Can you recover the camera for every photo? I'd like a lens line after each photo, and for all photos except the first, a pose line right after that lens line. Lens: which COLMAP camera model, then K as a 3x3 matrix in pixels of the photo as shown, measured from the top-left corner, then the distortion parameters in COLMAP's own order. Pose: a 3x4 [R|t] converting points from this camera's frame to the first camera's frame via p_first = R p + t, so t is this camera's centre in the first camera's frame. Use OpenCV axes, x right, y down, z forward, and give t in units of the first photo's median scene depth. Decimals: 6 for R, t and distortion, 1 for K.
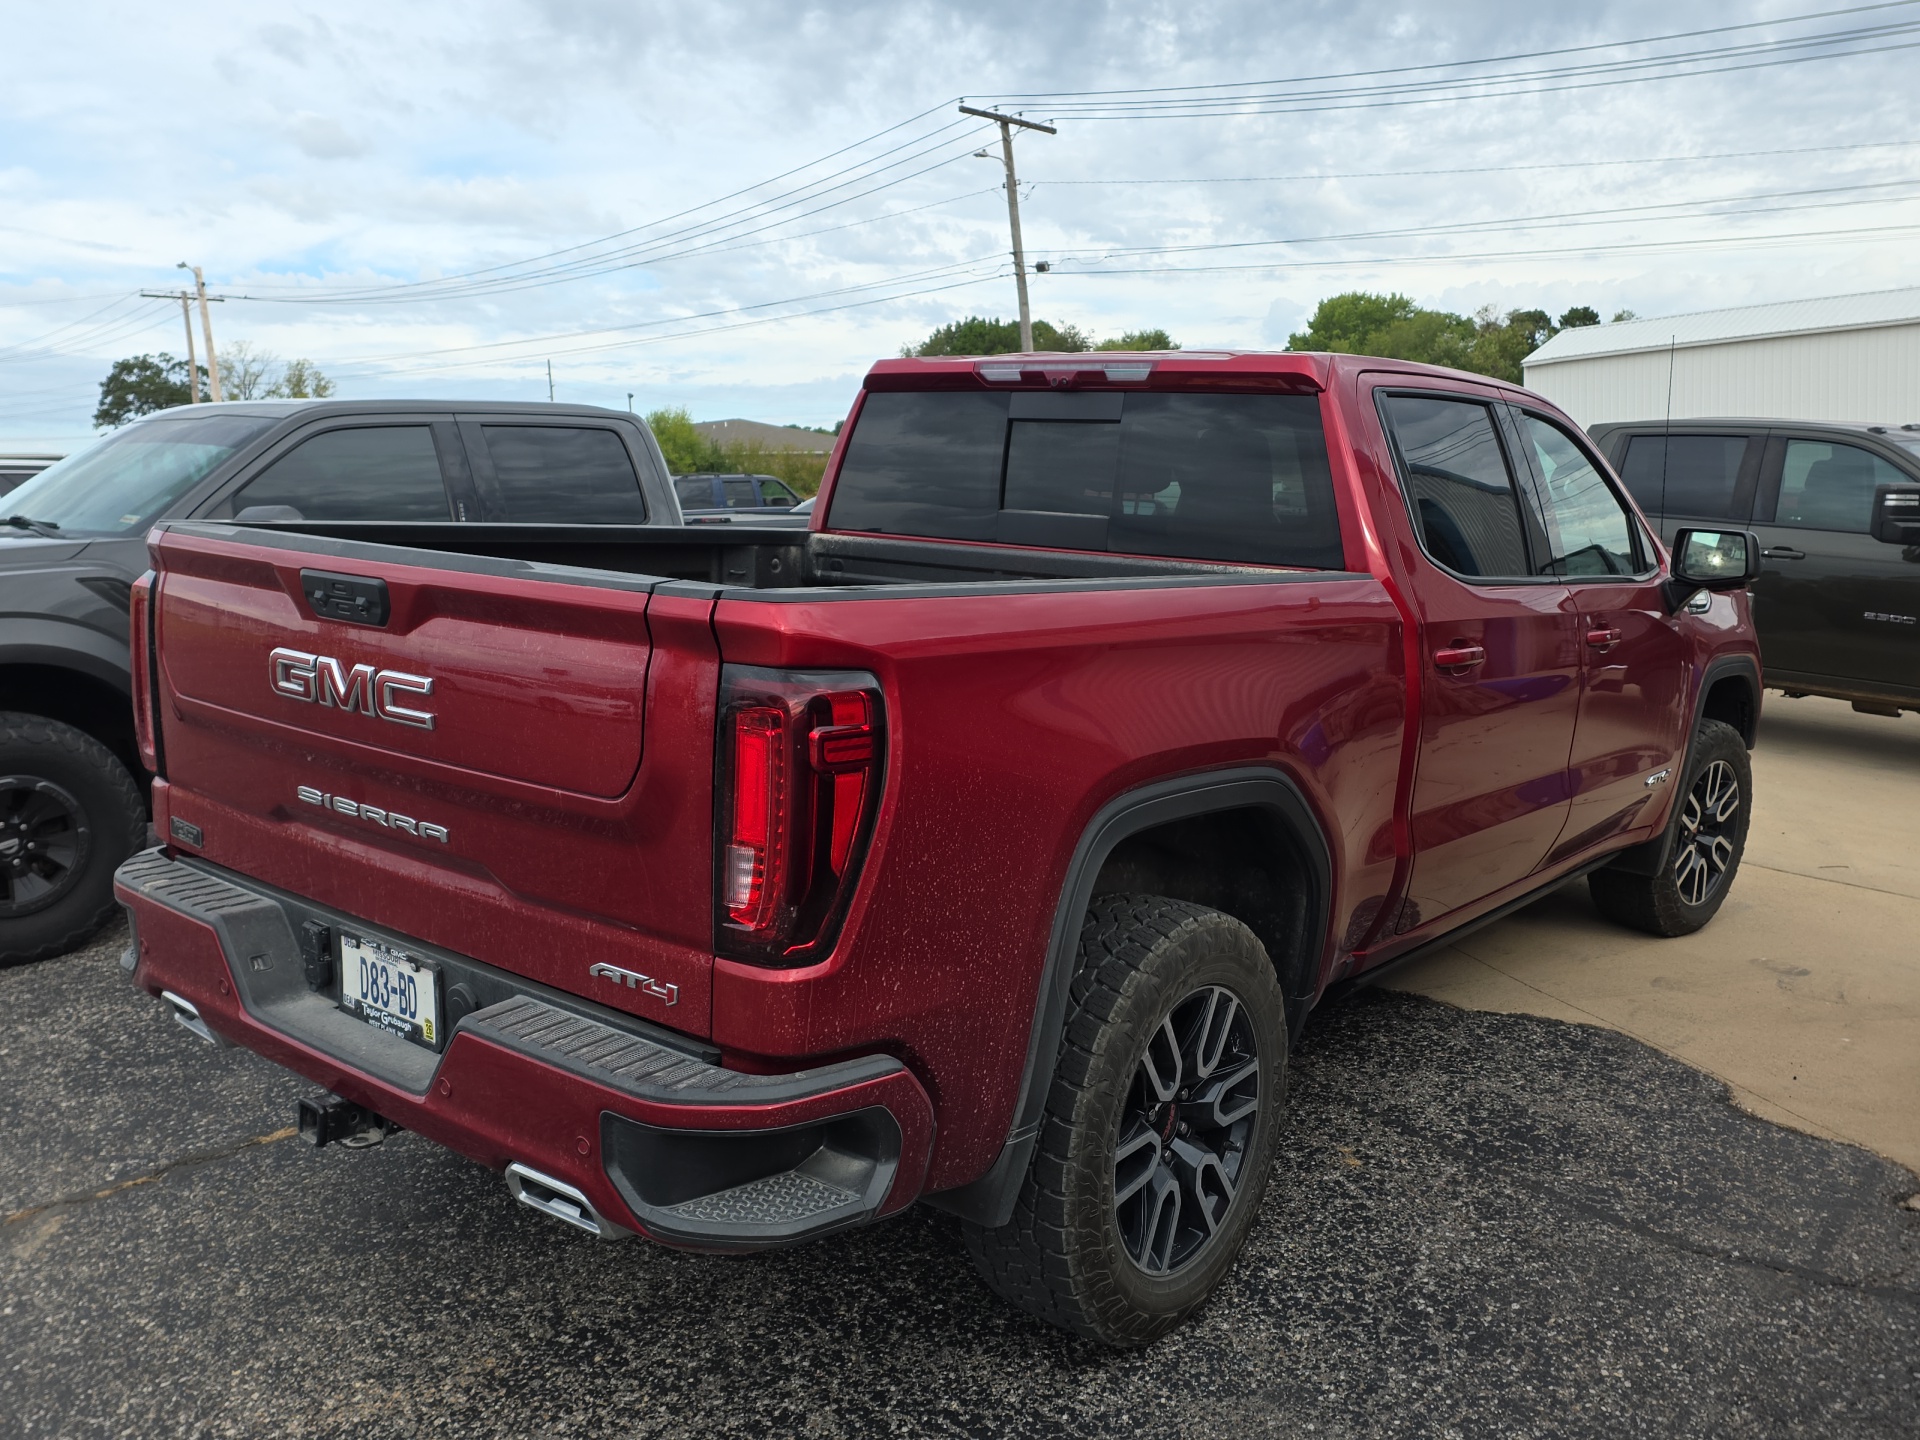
lens RADIAL K [[1599.2, 0, 945.5], [0, 1599.2, 722.3], [0, 0, 1]] dist [0.084832, -0.054768]
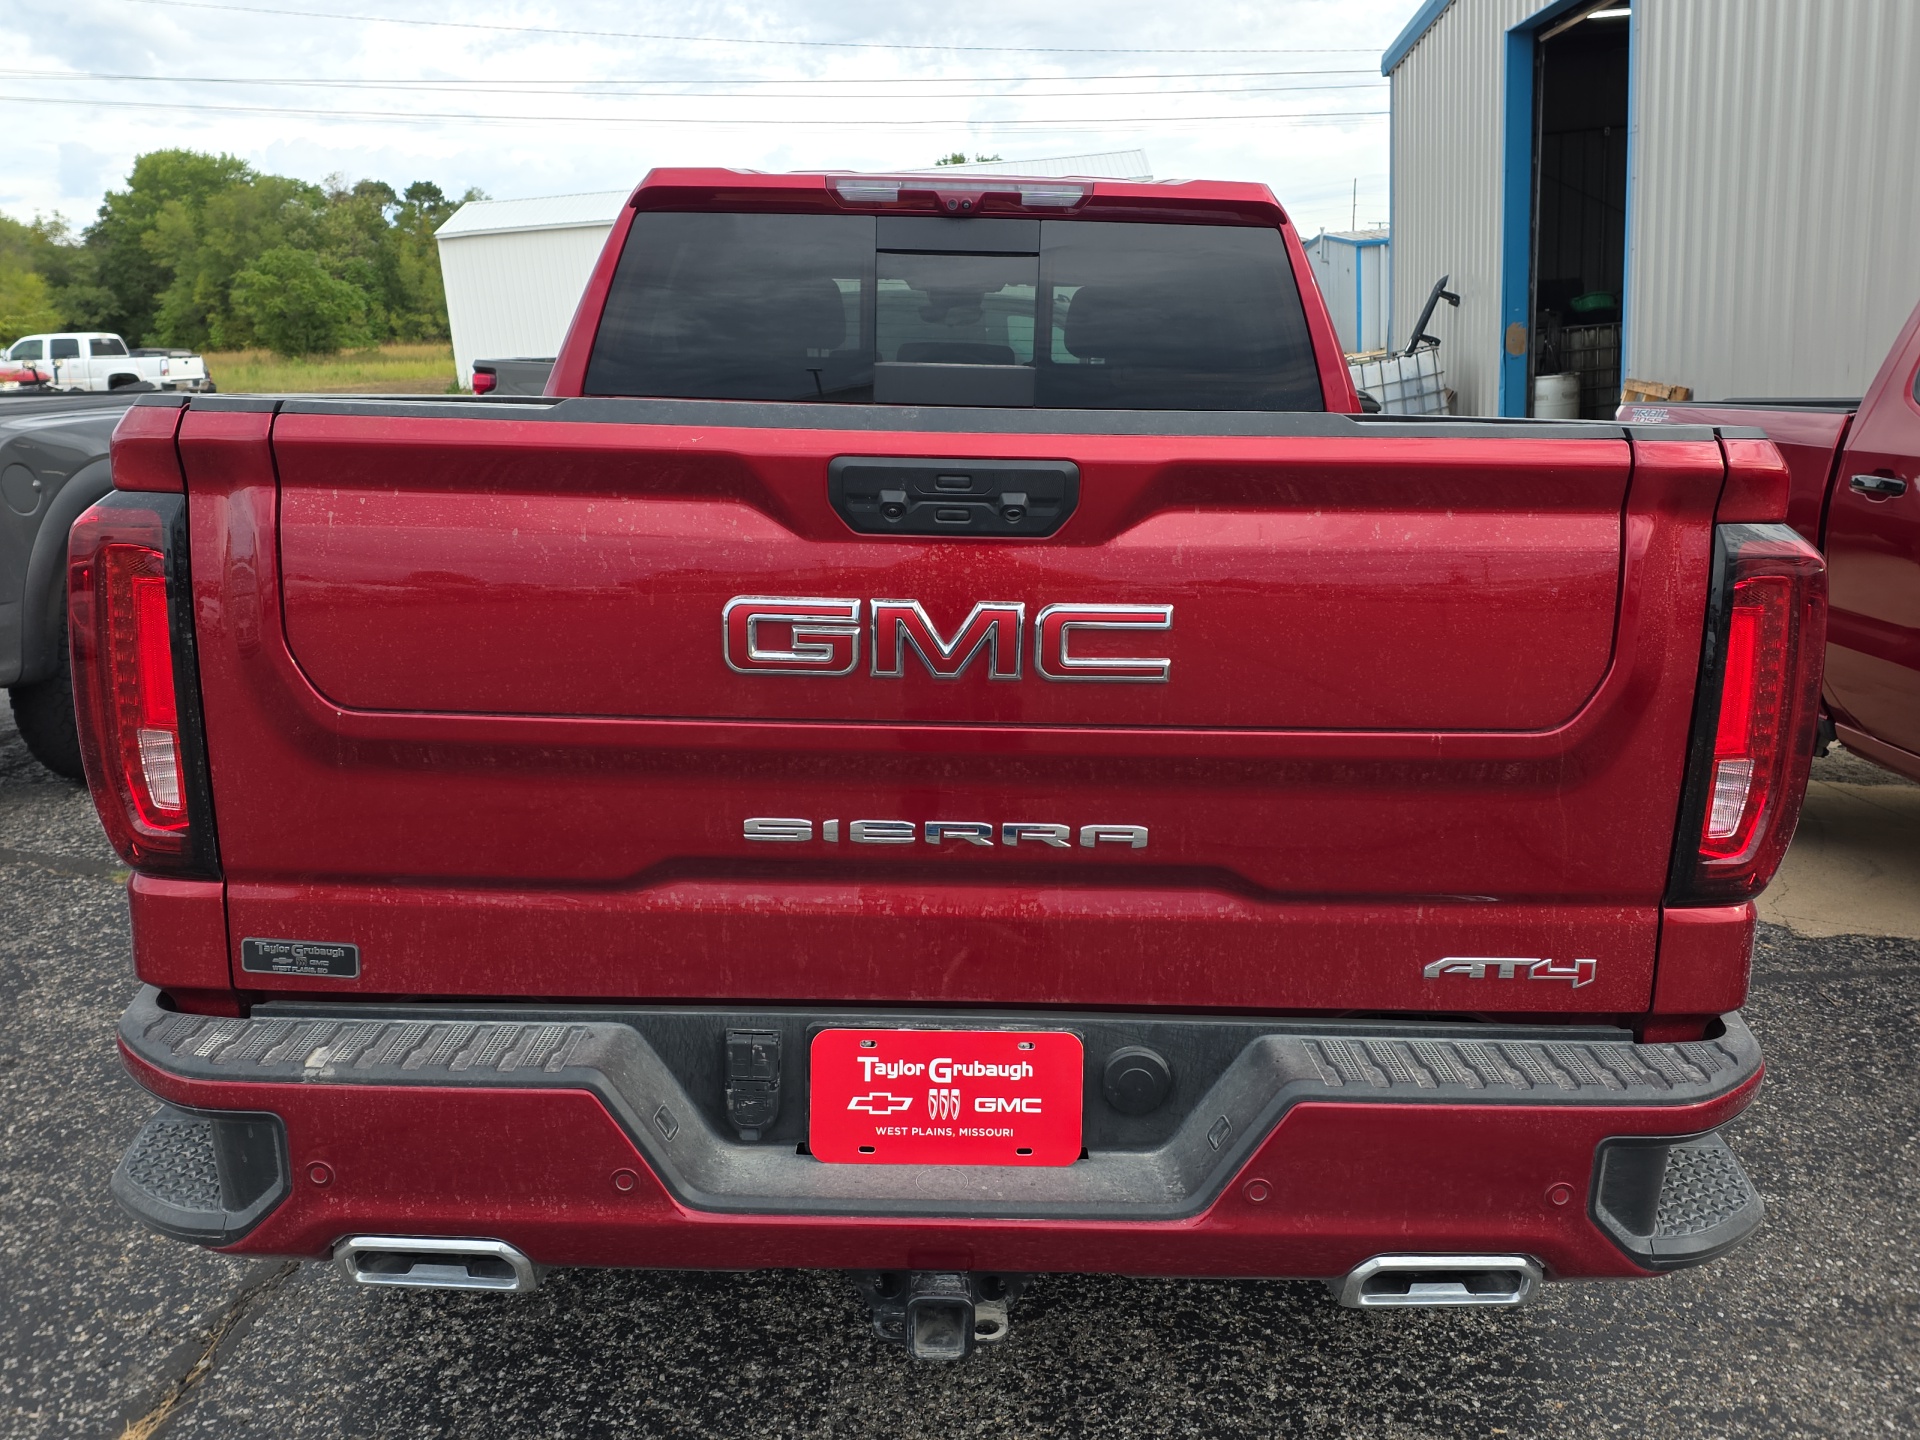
lens RADIAL K [[1599.2, 0, 946.2], [0, 1599.2, 711.7], [0, 0, 1]] dist [0.084832, -0.054768]
pose [[0.783899, -0.155574, 0.601081, -0.714256], [0.115359, 0.987737, 0.105205, -0.057214], [-0.610078, -0.013130, 0.792233, 0.485005]]
